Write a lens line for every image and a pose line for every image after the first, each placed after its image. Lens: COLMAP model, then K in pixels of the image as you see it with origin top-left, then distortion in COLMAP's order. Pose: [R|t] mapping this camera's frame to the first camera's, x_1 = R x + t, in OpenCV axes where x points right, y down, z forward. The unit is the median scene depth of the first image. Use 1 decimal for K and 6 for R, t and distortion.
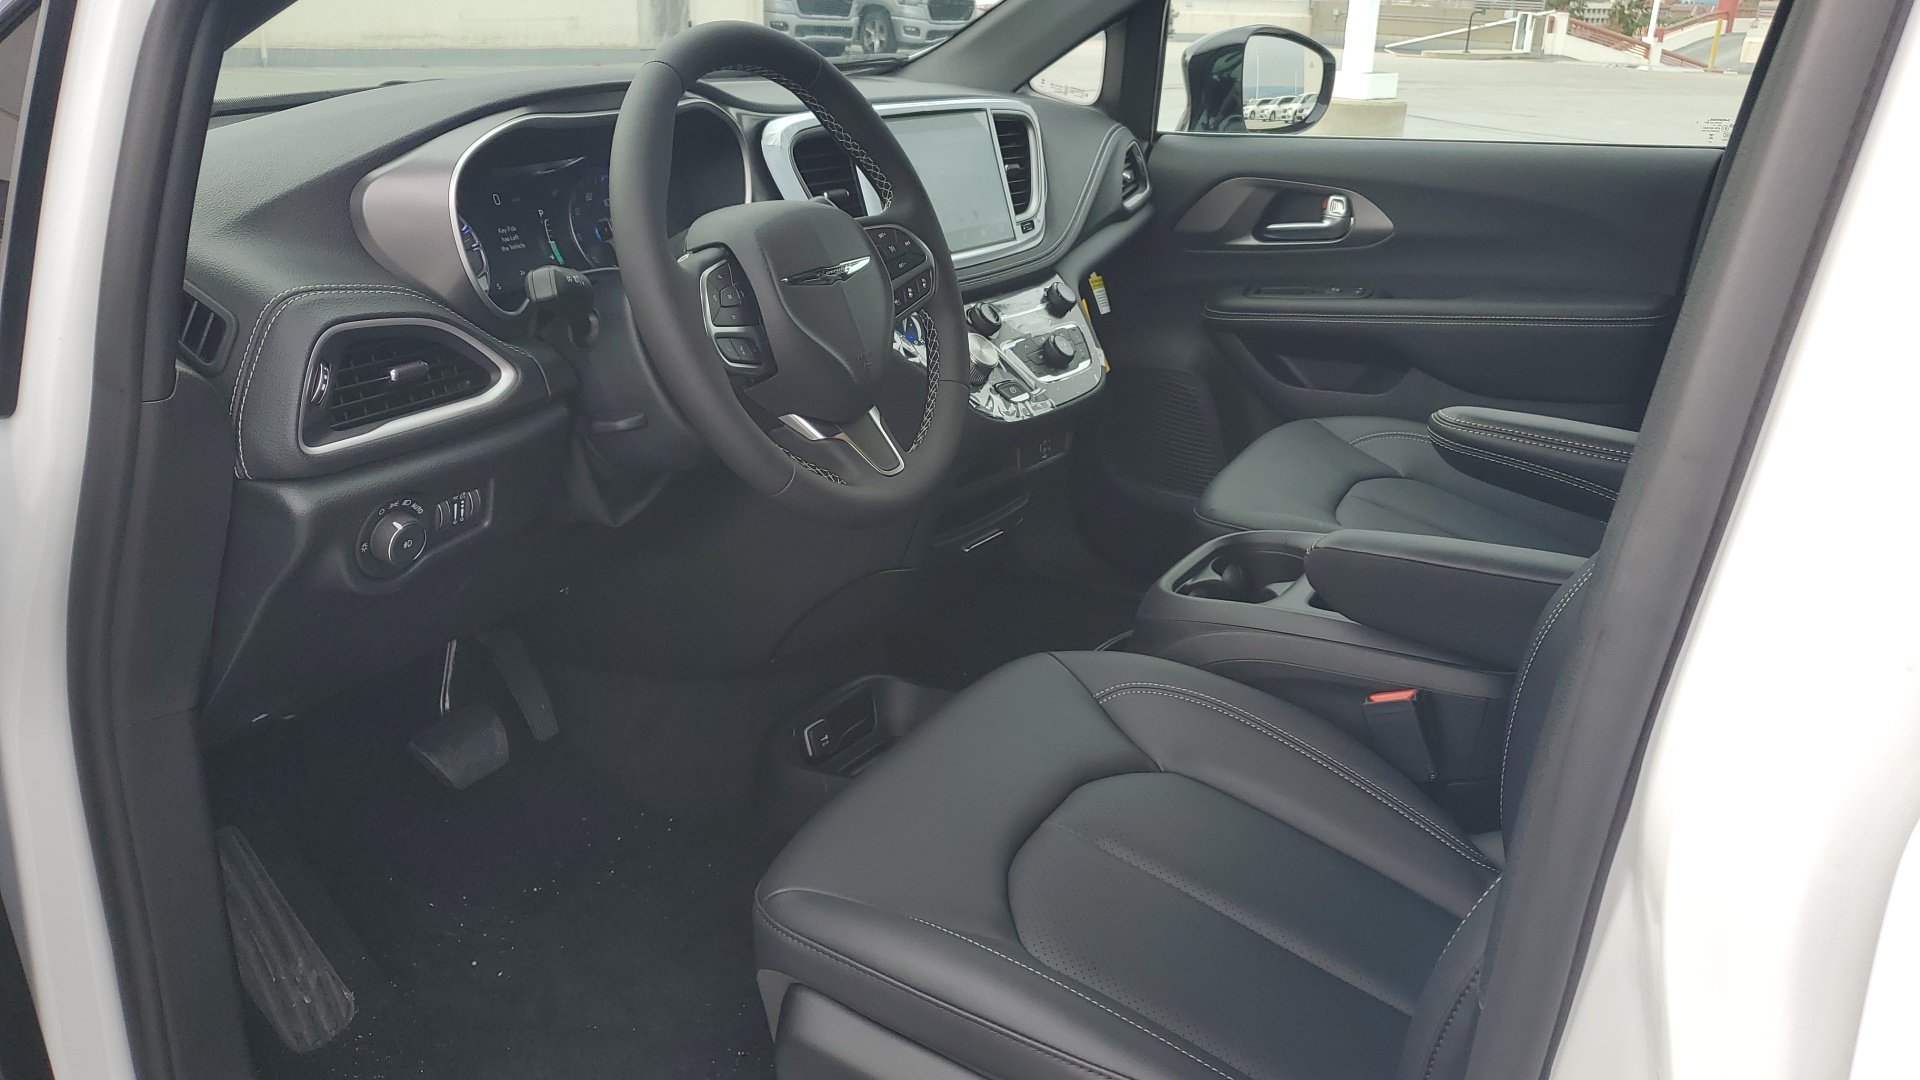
lens RADIAL K [[1514.2, 0, 960.0], [0, 1514.2, 540.0], [0, 0, 1]] dist [0.003769, -0.000529]
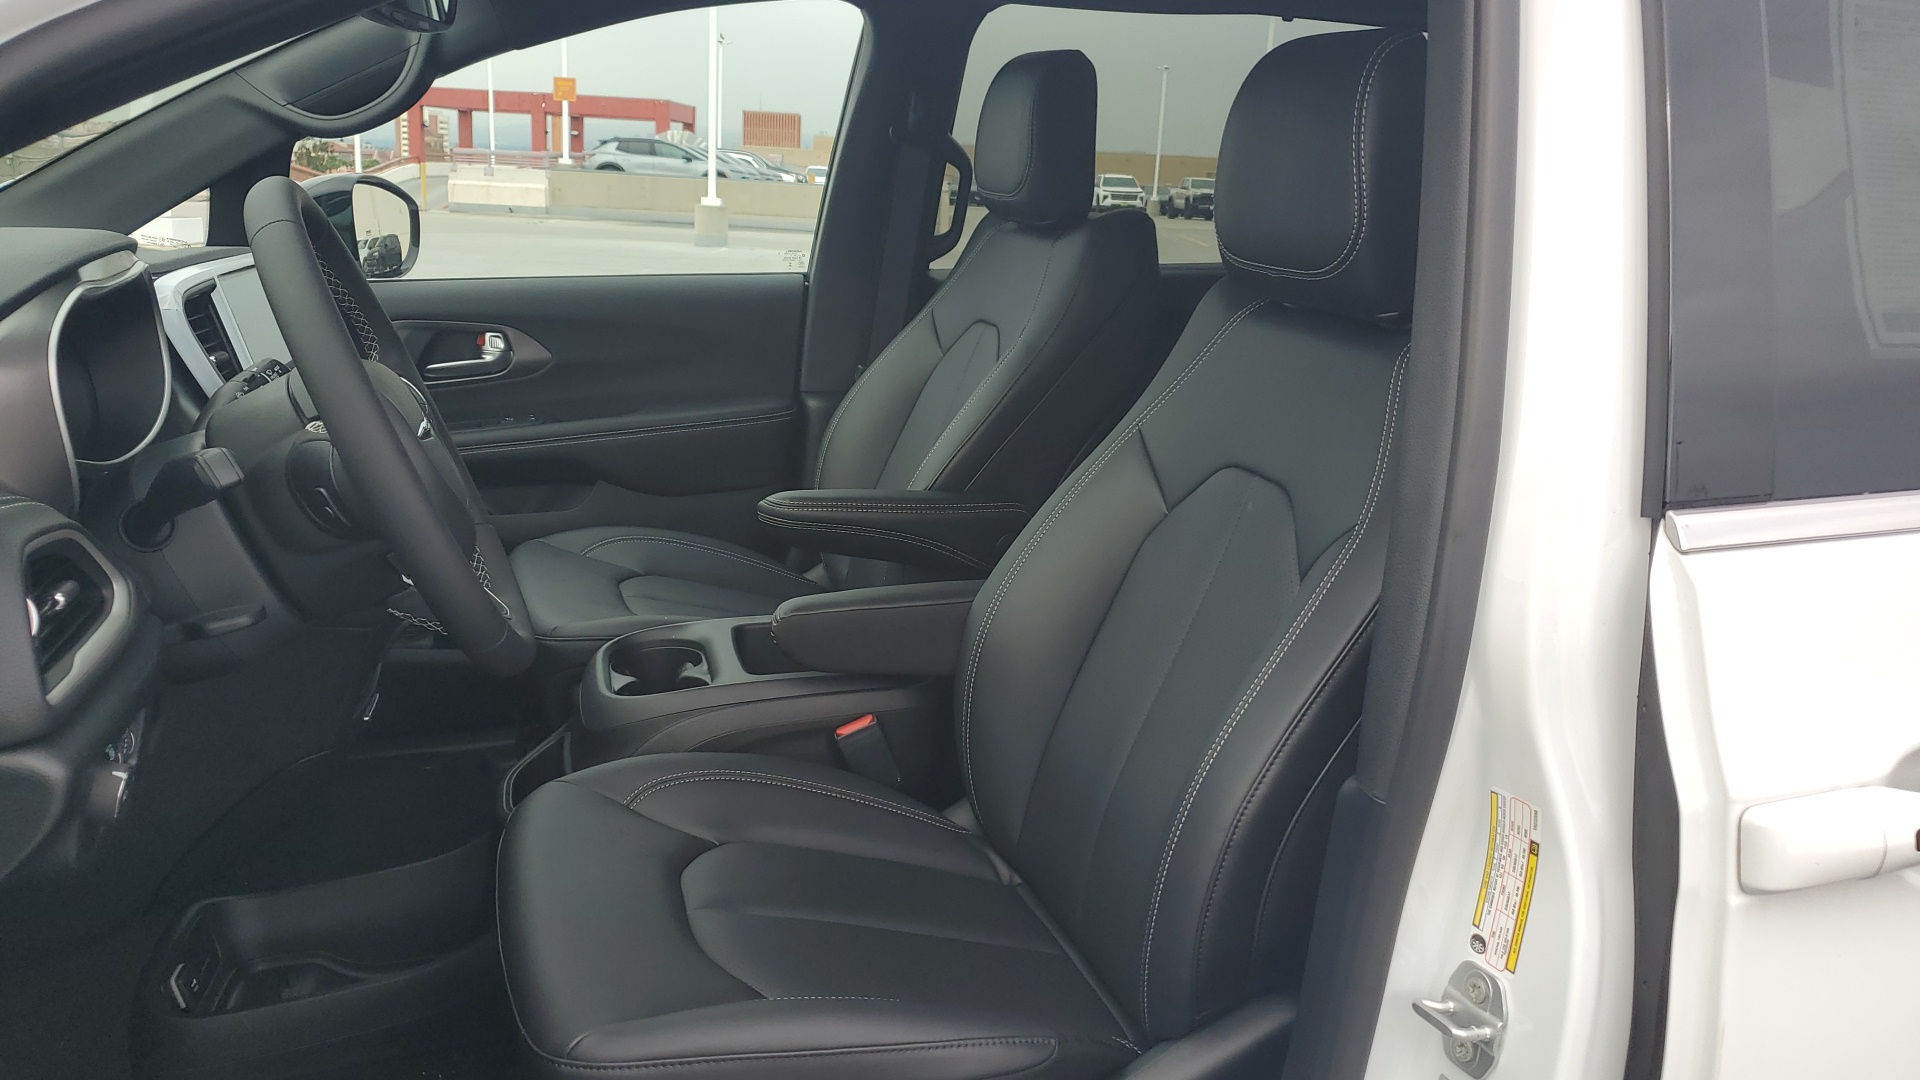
lens RADIAL K [[1525.7, 0, 960.0], [0, 1525.7, 540.0], [0, 0, 1]] dist [0.019170, -0.002725]
pose [[0.701645, -0.164972, 0.693166, -0.285640], [0.225688, 0.974194, 0.003408, -0.015688], [-0.675840, 0.154048, 0.720770, 0.031202]]
